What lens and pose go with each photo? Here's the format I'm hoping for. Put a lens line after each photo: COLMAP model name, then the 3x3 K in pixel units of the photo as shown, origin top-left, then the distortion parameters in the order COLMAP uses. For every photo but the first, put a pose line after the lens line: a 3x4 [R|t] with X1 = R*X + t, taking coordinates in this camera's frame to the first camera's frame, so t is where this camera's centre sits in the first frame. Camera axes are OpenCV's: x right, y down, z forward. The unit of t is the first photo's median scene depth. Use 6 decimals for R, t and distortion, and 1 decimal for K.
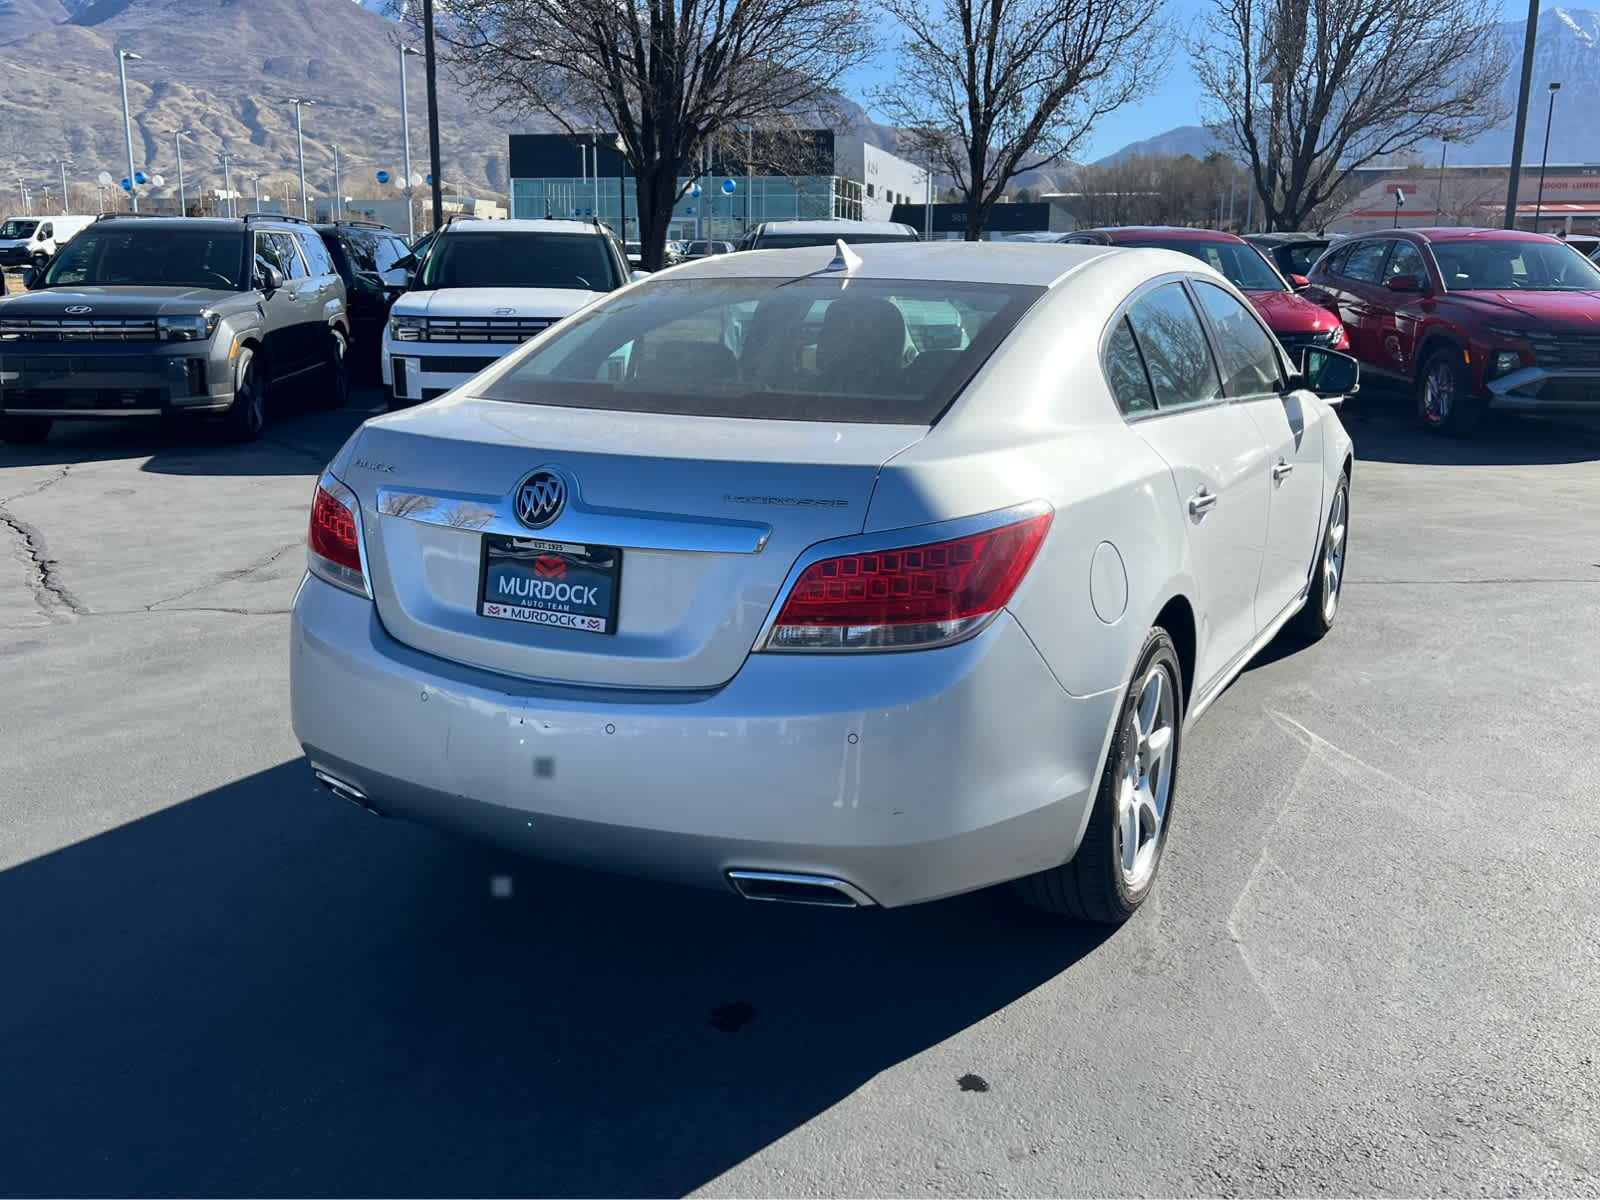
lens RADIAL K [[1621.0, 0, 722.8], [0, 1621.0, 600.6], [0, 0, 1]] dist [0.054235, -0.020010]
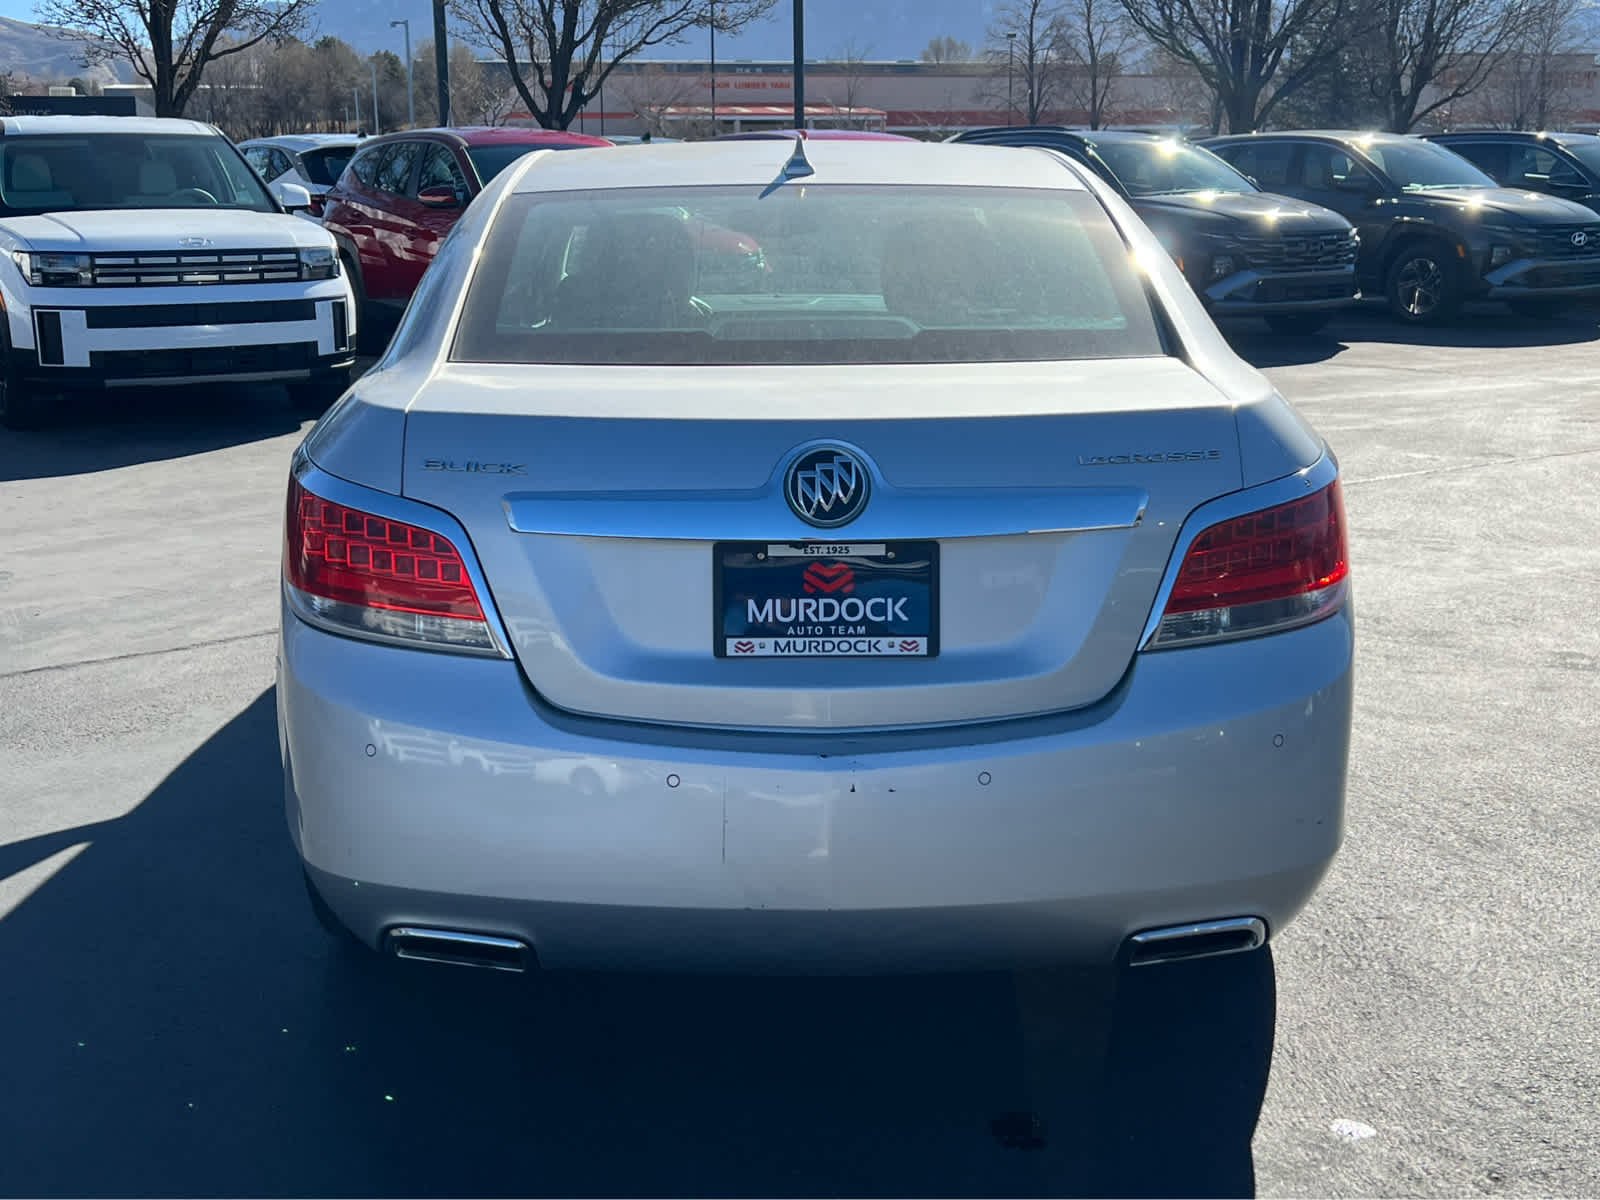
lens RADIAL K [[1958.3, 0, 711.2], [0, 1958.3, 653.5], [0, 0, 1]] dist [0.218498, -0.601239]
pose [[0.872311, -0.130744, 0.471147, -0.114176], [0.115742, 0.991415, 0.060828, -0.009328], [-0.475056, 0.001471, 0.879955, 0.046964]]
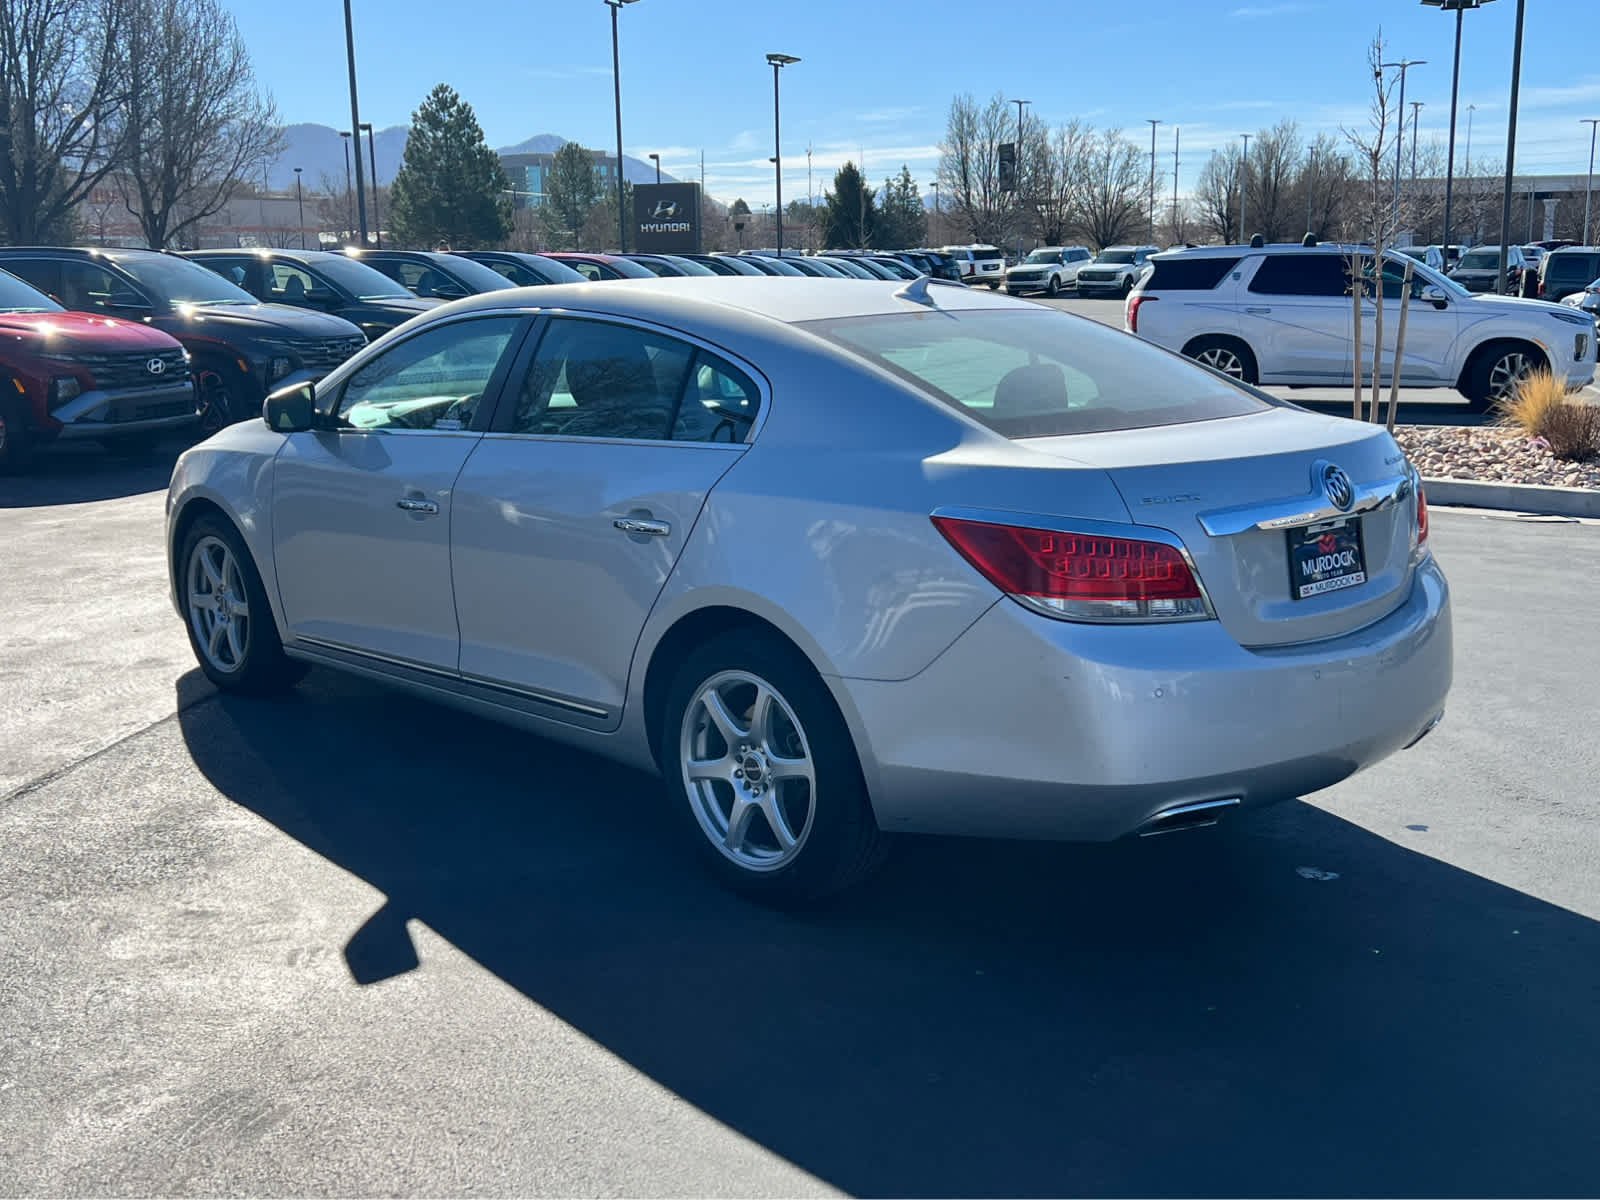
lens RADIAL K [[1862.3, 0, 800.0], [0, 1862.3, 600.0], [0, 0, 1]] dist [0.151975, -0.433993]
pose [[0.276317, -0.183701, 0.943346, -0.307495], [0.211818, 0.969066, 0.126666, -0.047885], [-0.937434, 0.164818, 0.306681, 0.186274]]
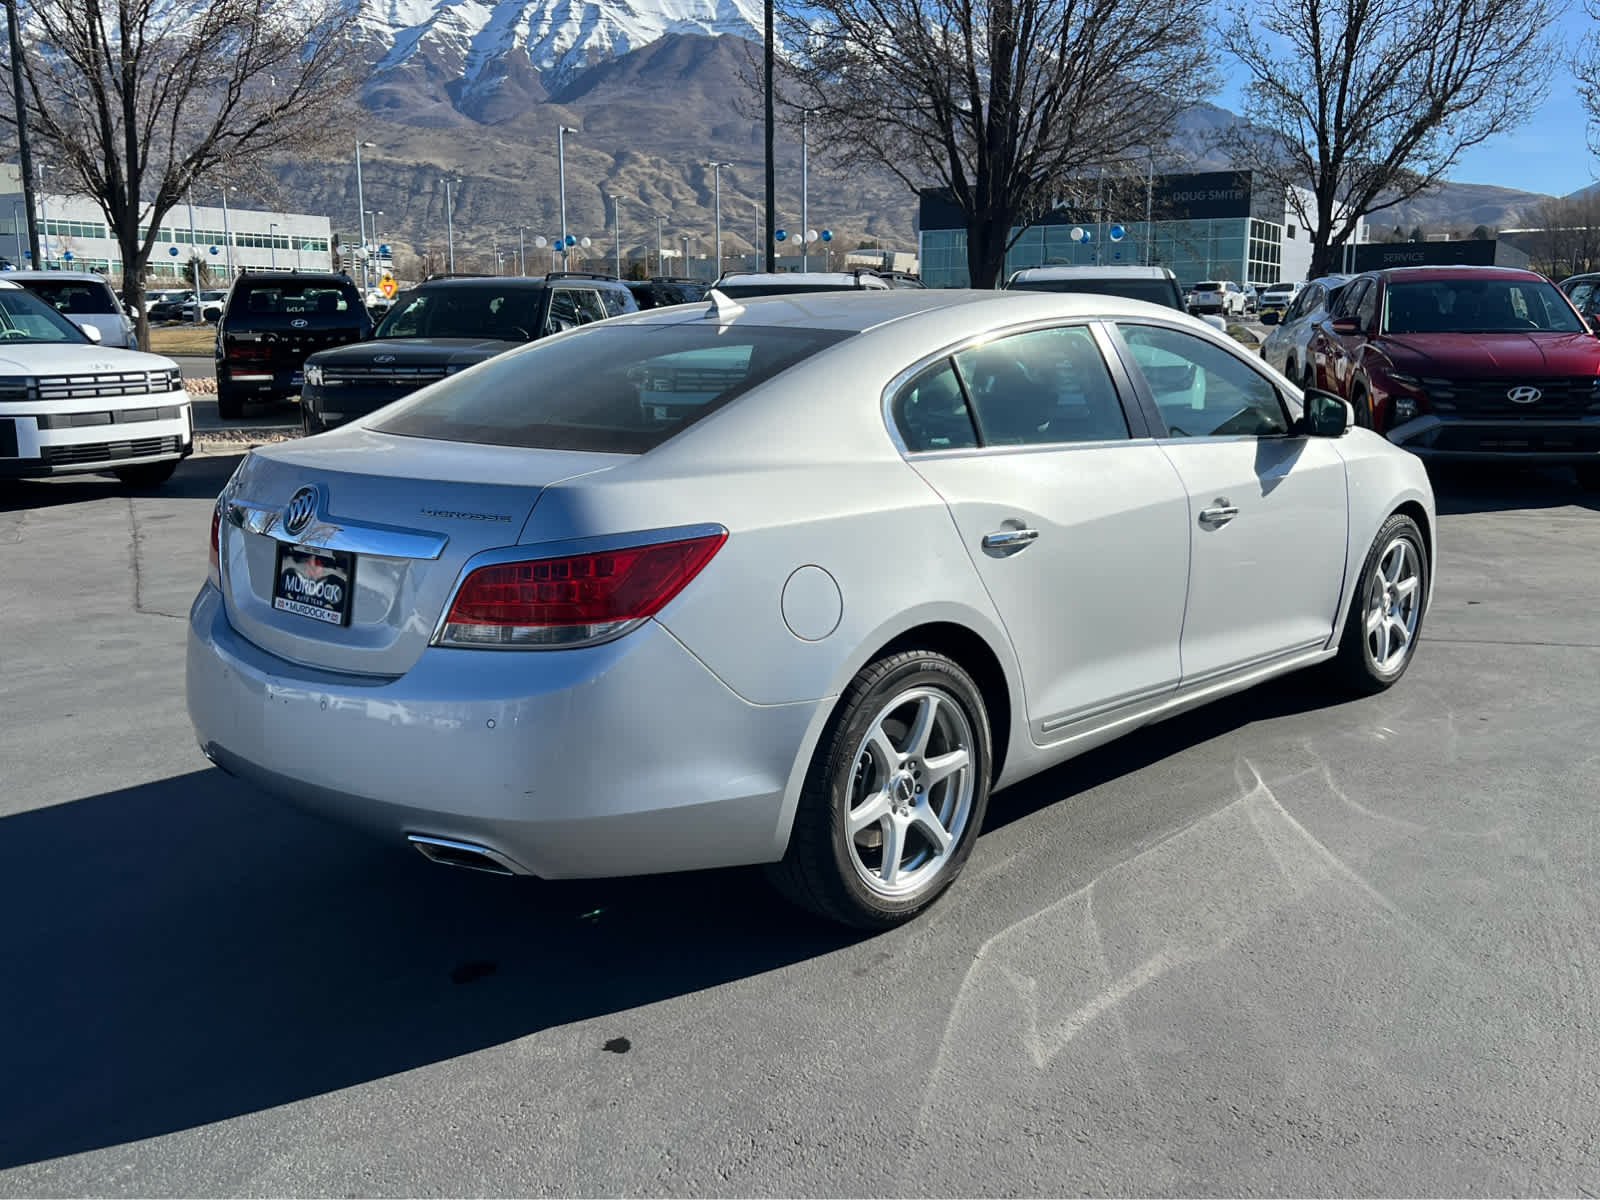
lens RADIAL K [[1621.0, 0, 722.8], [0, 1621.0, 600.6], [0, 0, 1]] dist [0.054235, -0.020010]
pose [[0.961184, 0.038610, -0.273192, 0.099370], [-0.046714, 0.998638, -0.023220, 0.003158], [0.271924, 0.035081, 0.961679, -0.010802]]
